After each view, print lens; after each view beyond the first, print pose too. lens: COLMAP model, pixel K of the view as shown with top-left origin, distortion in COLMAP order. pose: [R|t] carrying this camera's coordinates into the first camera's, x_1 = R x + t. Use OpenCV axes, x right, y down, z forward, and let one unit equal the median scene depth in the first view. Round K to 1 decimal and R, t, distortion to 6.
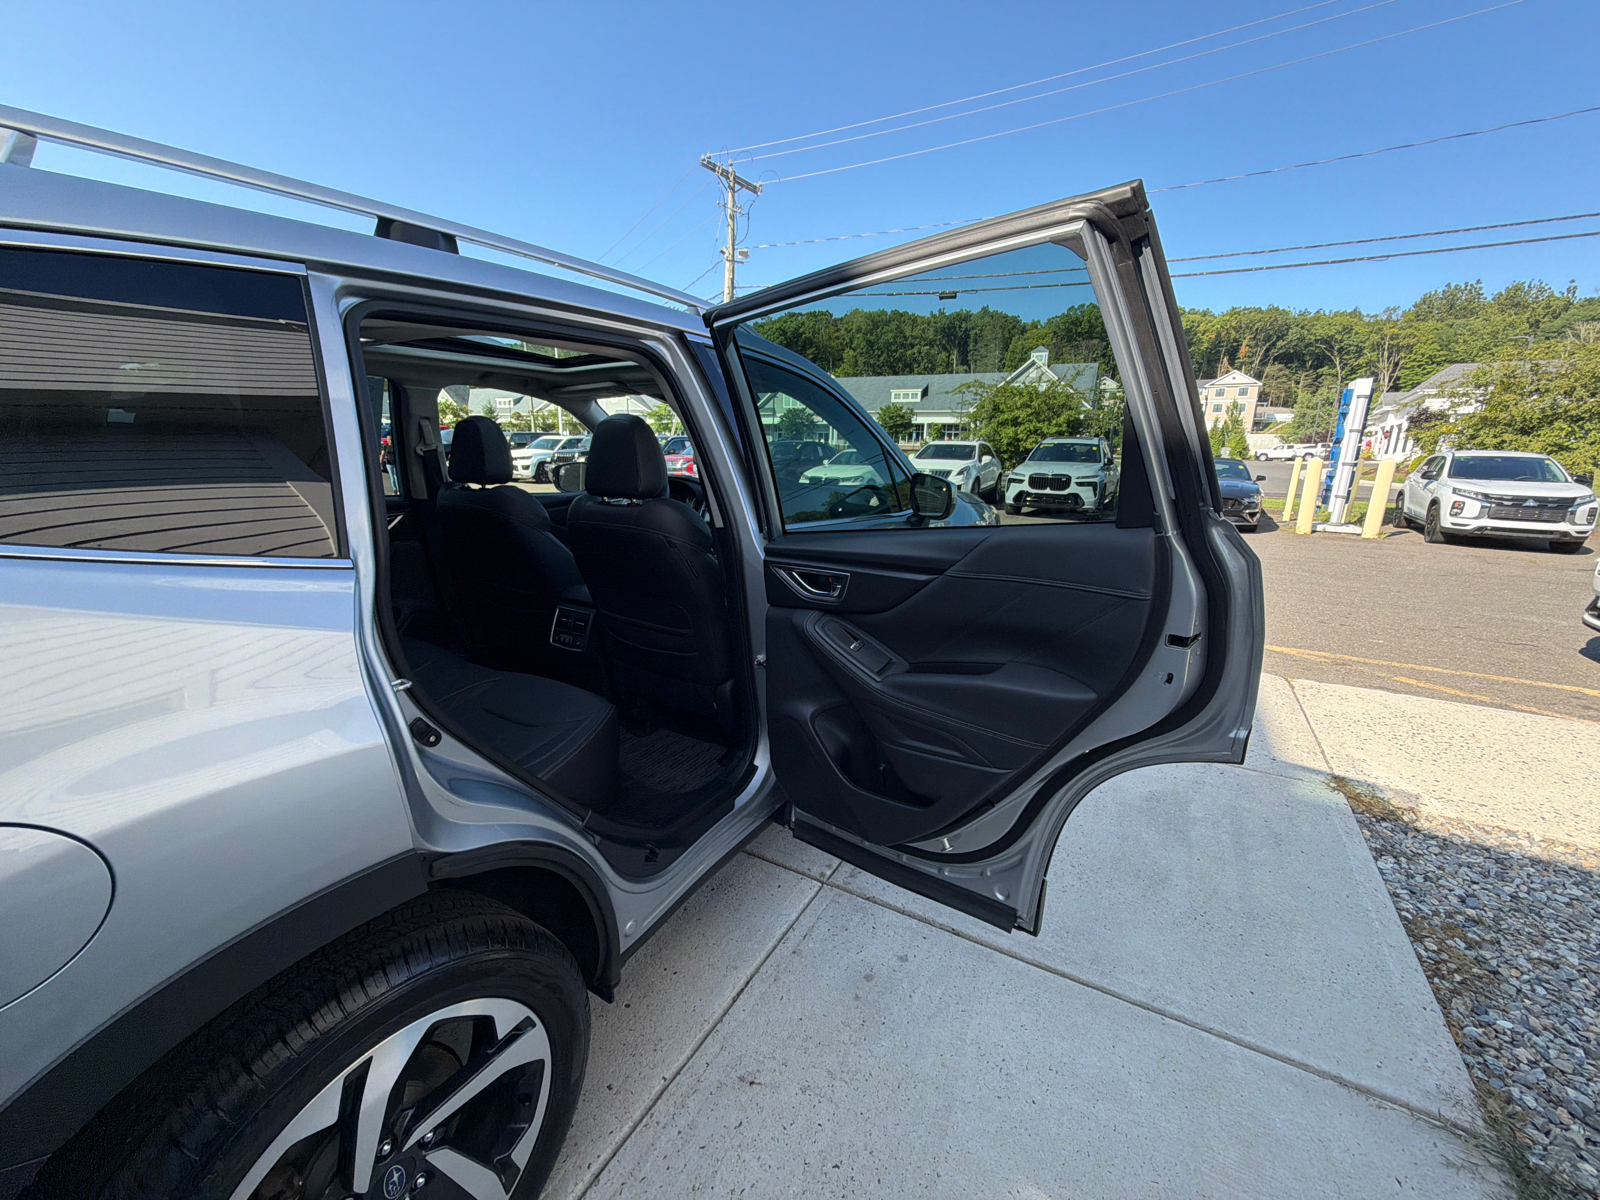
lens RADIAL K [[635.6, 0, 799.6], [0, 635.6, 603.1], [0, 0, 1]] dist [0.000509, -0.000052]
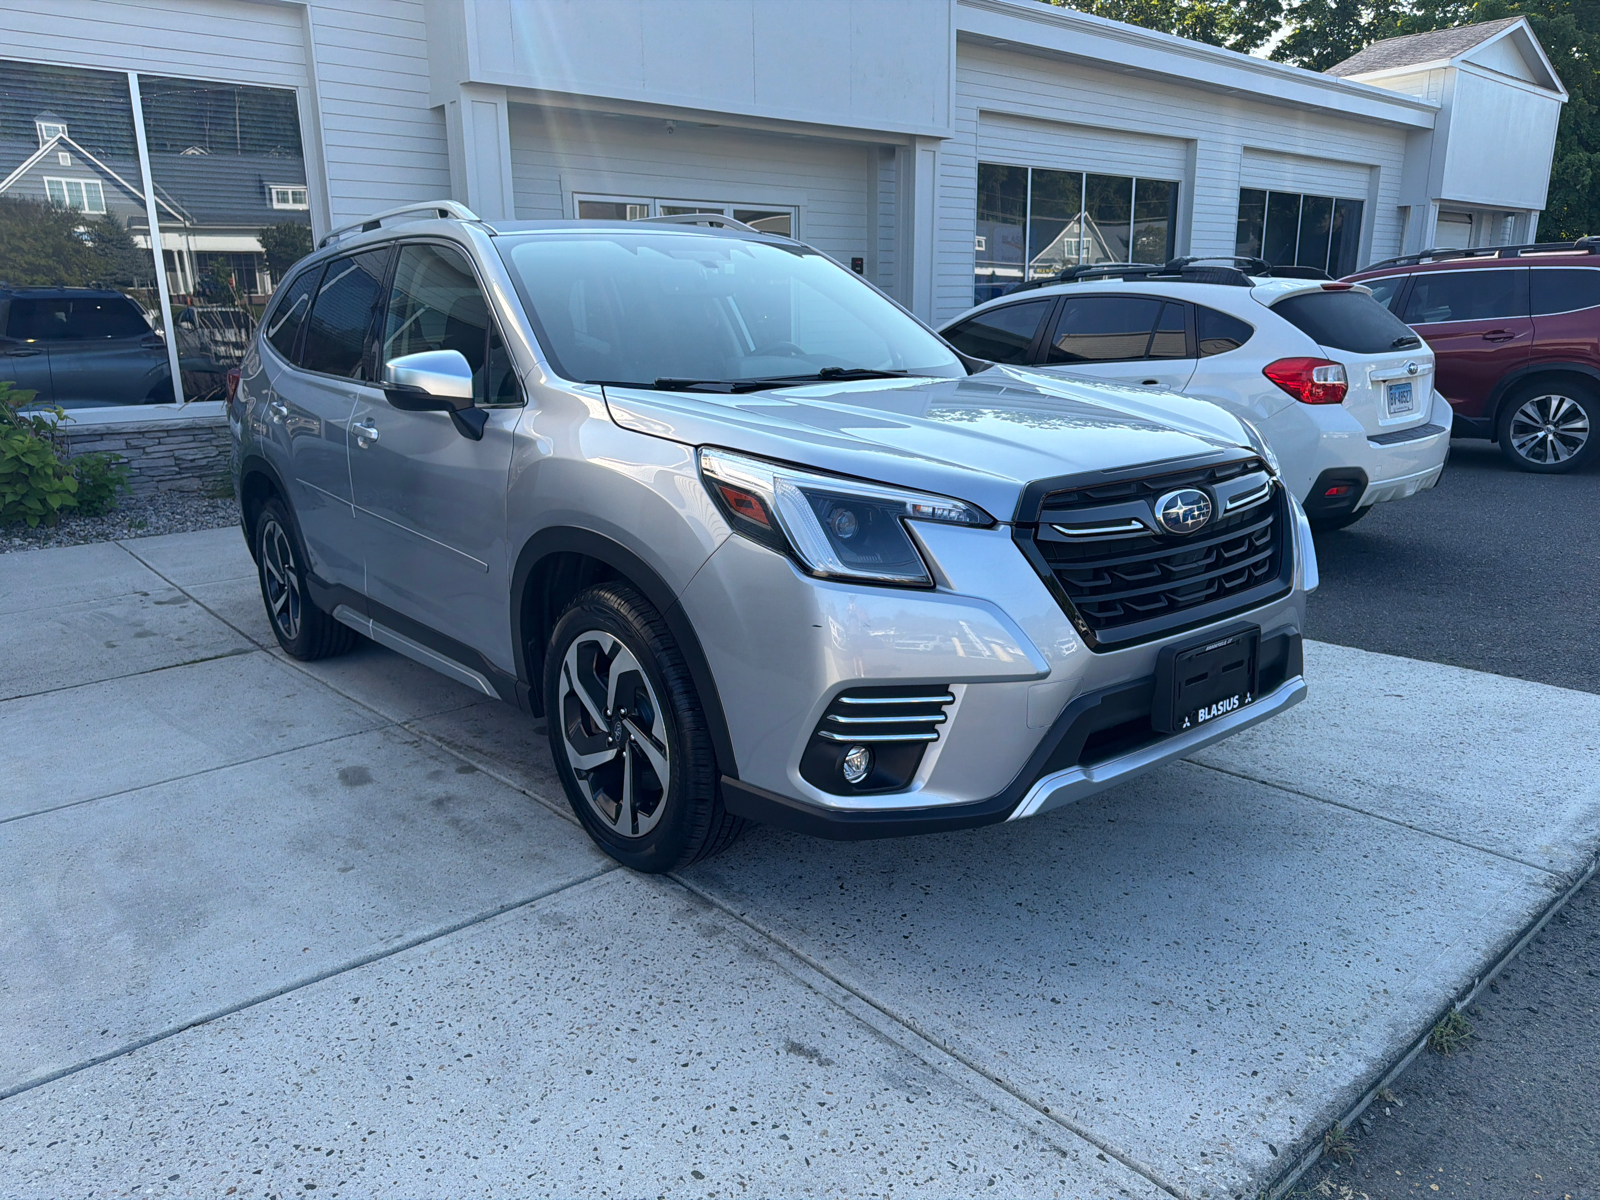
lens RADIAL K [[1137.3, 0, 795.2], [0, 1137.3, 588.5], [0, 0, 1]] dist [0.021684, -0.026712]
pose [[-0.331052, 0.213528, -0.919136, 0.141146], [-0.207222, 0.933831, 0.291579, -0.043716], [0.920578, 0.286993, -0.264899, 0.188909]]
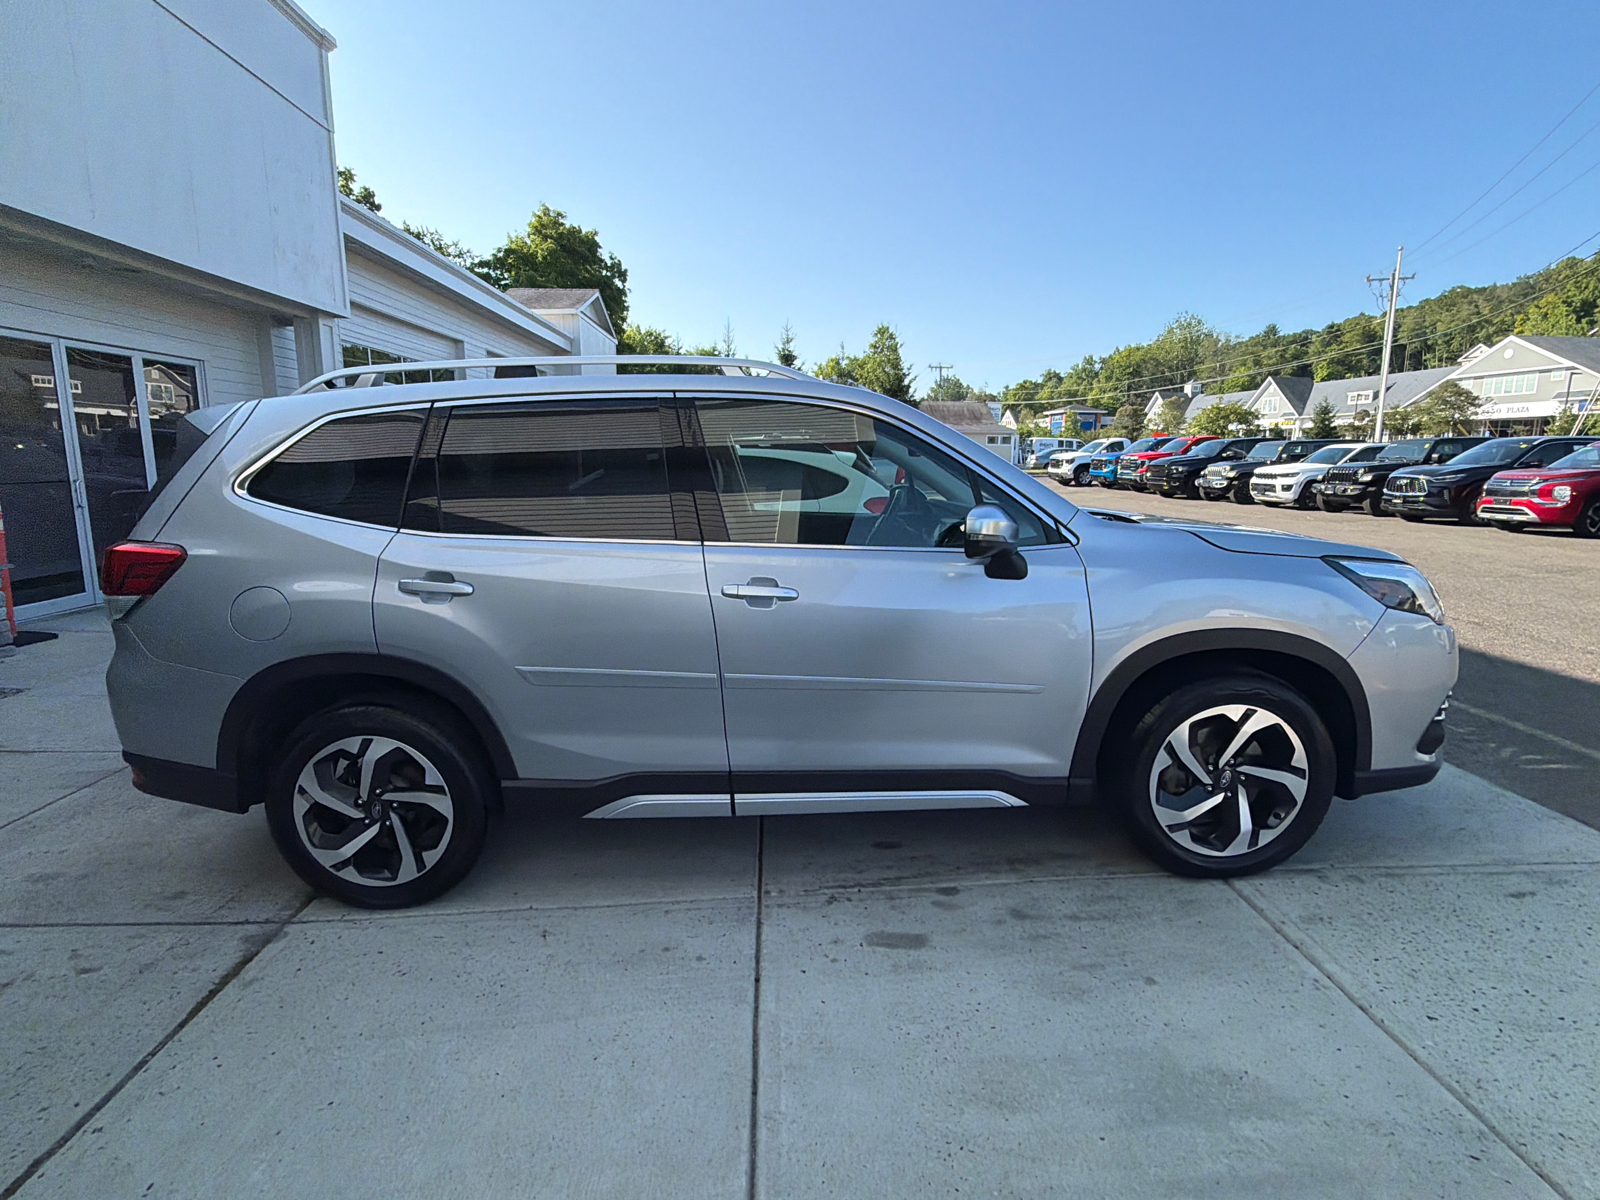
lens RADIAL K [[833.2, 0, 798.7], [0, 833.2, 602.0], [0, 0, 1]] dist [0.003755, -0.002343]
pose [[0.526791, 0.127275, -0.840412, 0.103573], [-0.187119, 0.981835, 0.031402, -0.007051], [0.829143, 0.140715, 0.541037, 0.024119]]
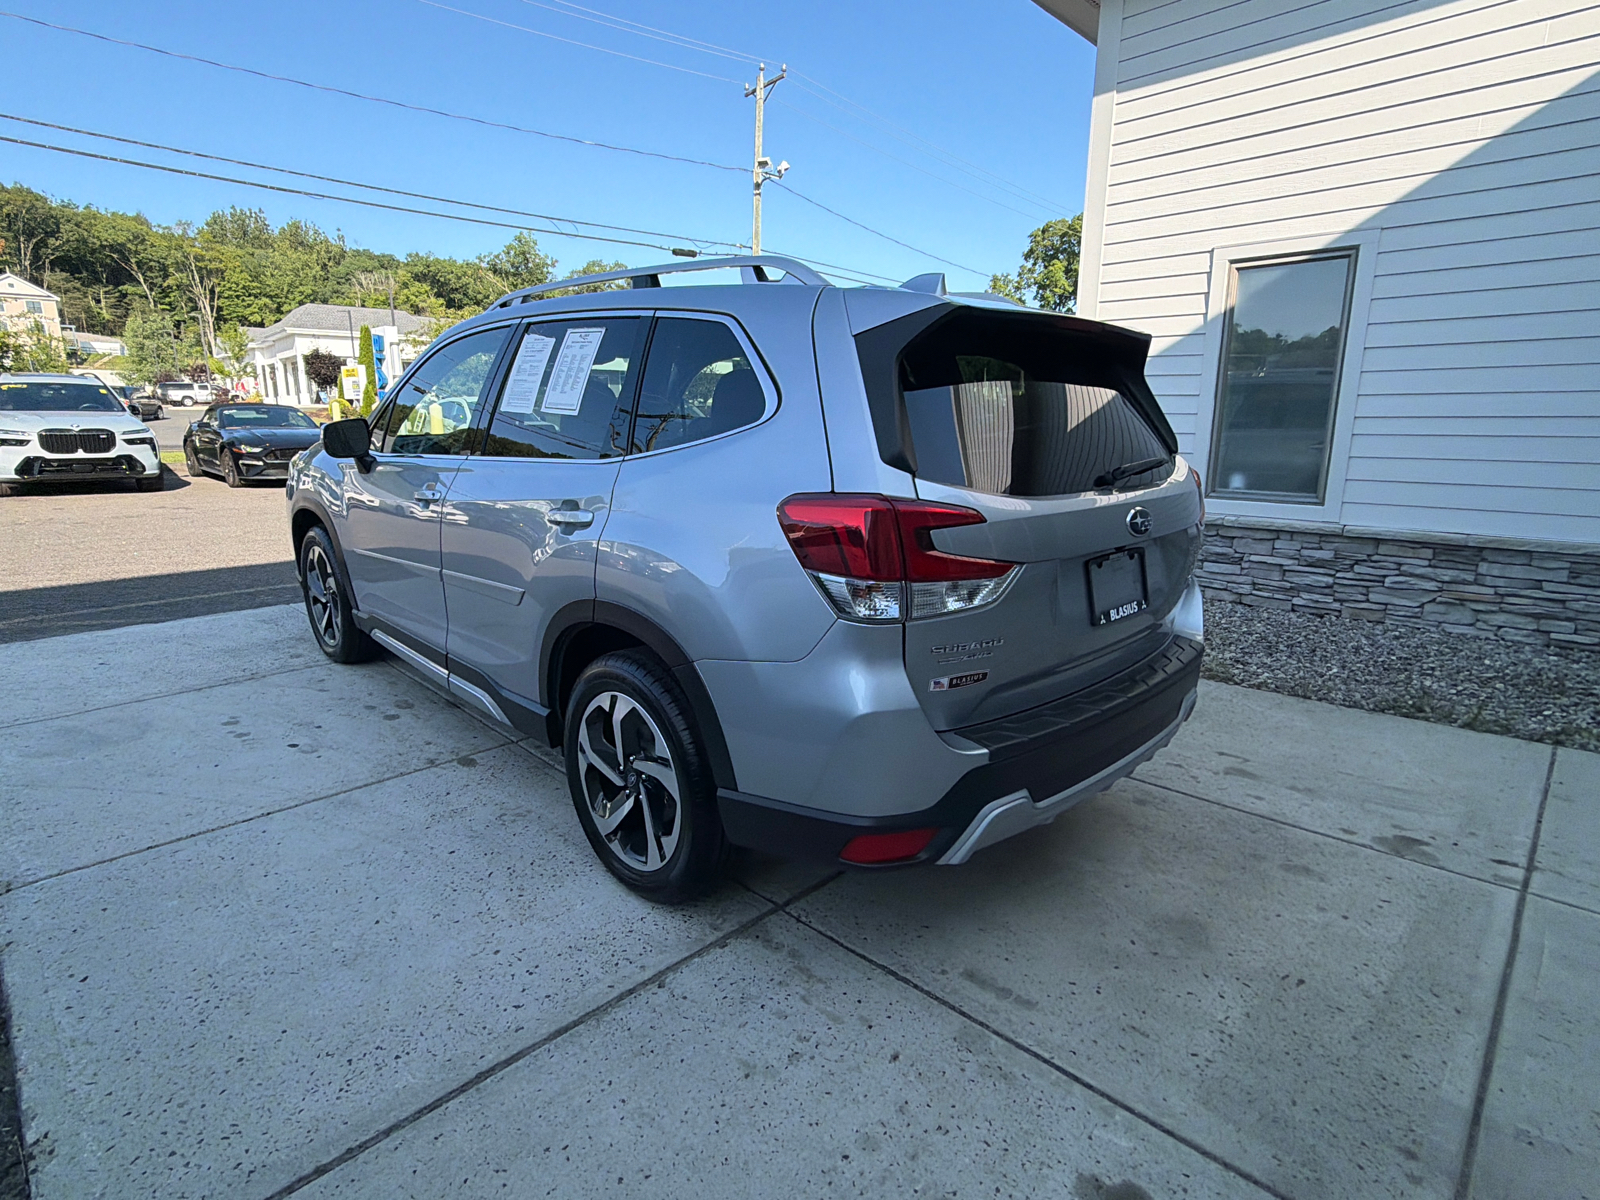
lens RADIAL K [[833.2, 0, 800.6], [0, 833.2, 603.4], [0, 0, 1]] dist [0.003755, -0.002343]
pose [[0.240965, -0.234134, 0.941869, -0.181380], [0.222090, 0.958016, 0.181329, -0.009080], [-0.944781, 0.165486, 0.282848, 0.029390]]
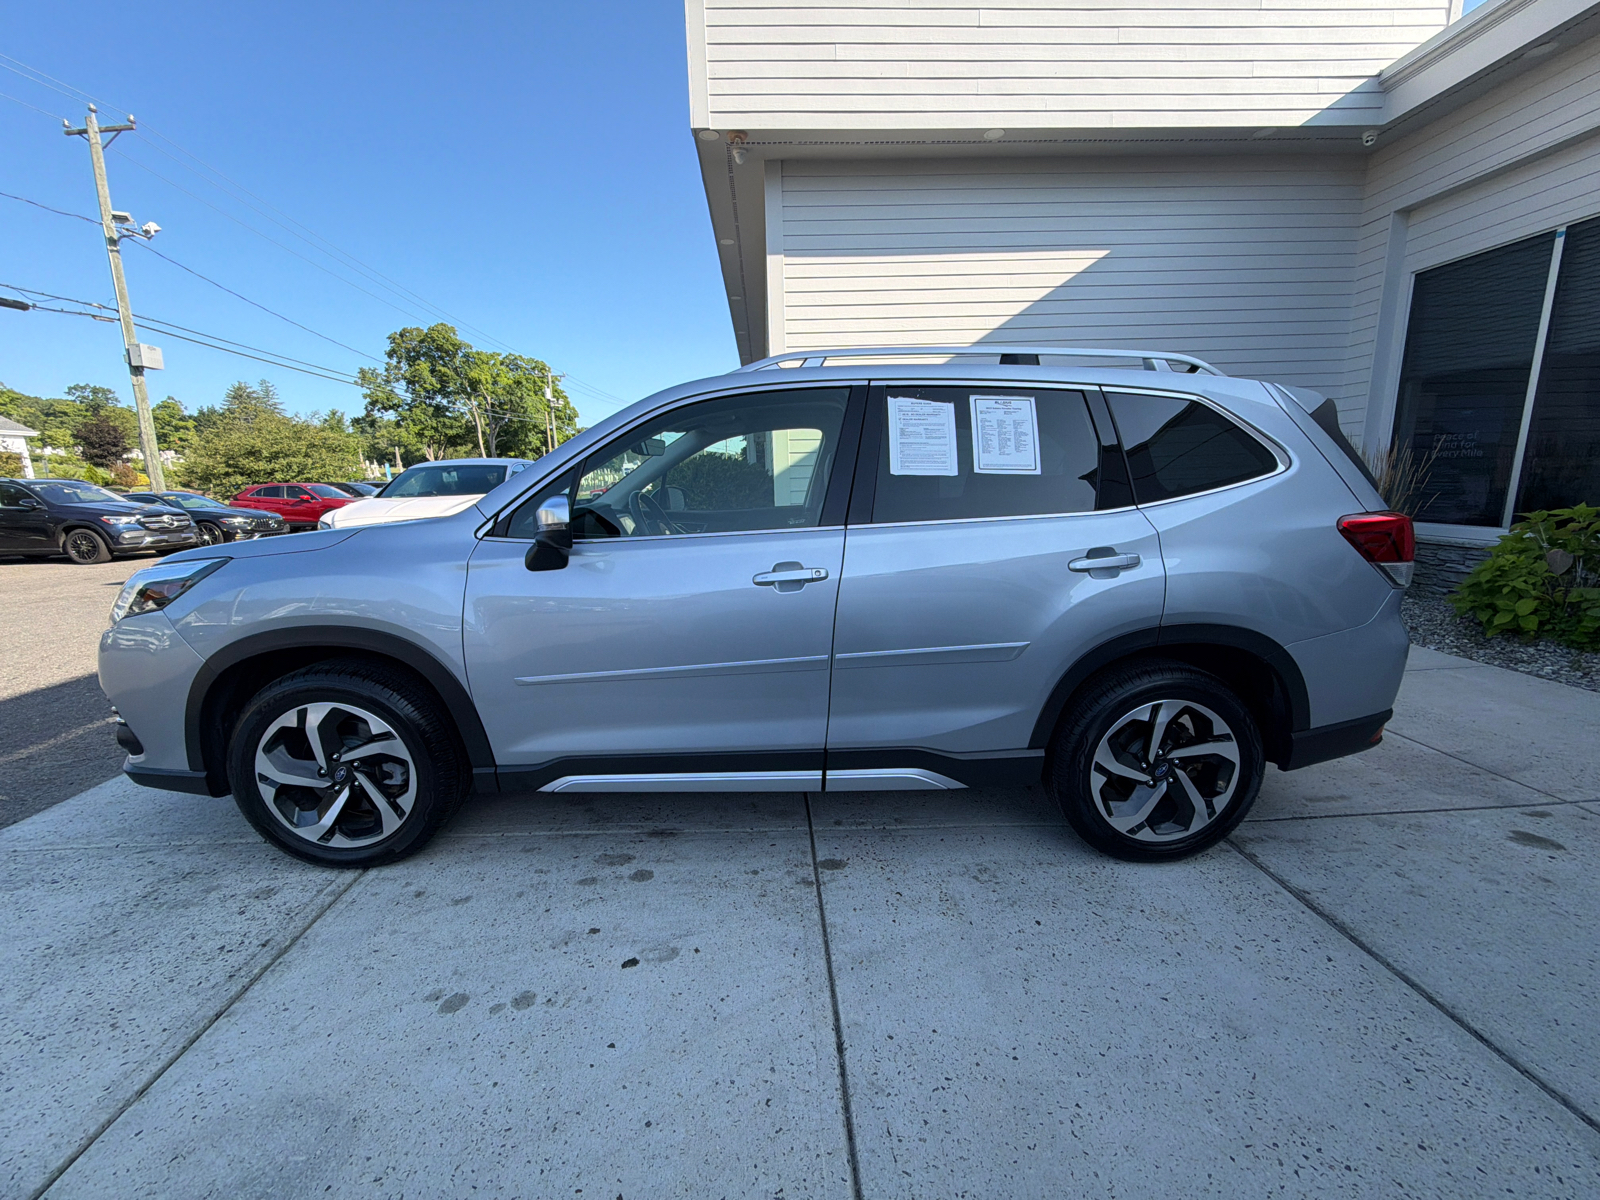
lens RADIAL K [[635.6, 0, 800.5], [0, 635.6, 599.9], [0, 0, 1]] dist [0.000509, -0.000052]
pose [[-0.546667, -0.162137, 0.821503, -0.138075], [0.205916, 0.924917, 0.319573, -0.039694], [-0.811636, 0.343860, -0.472235, 0.164263]]
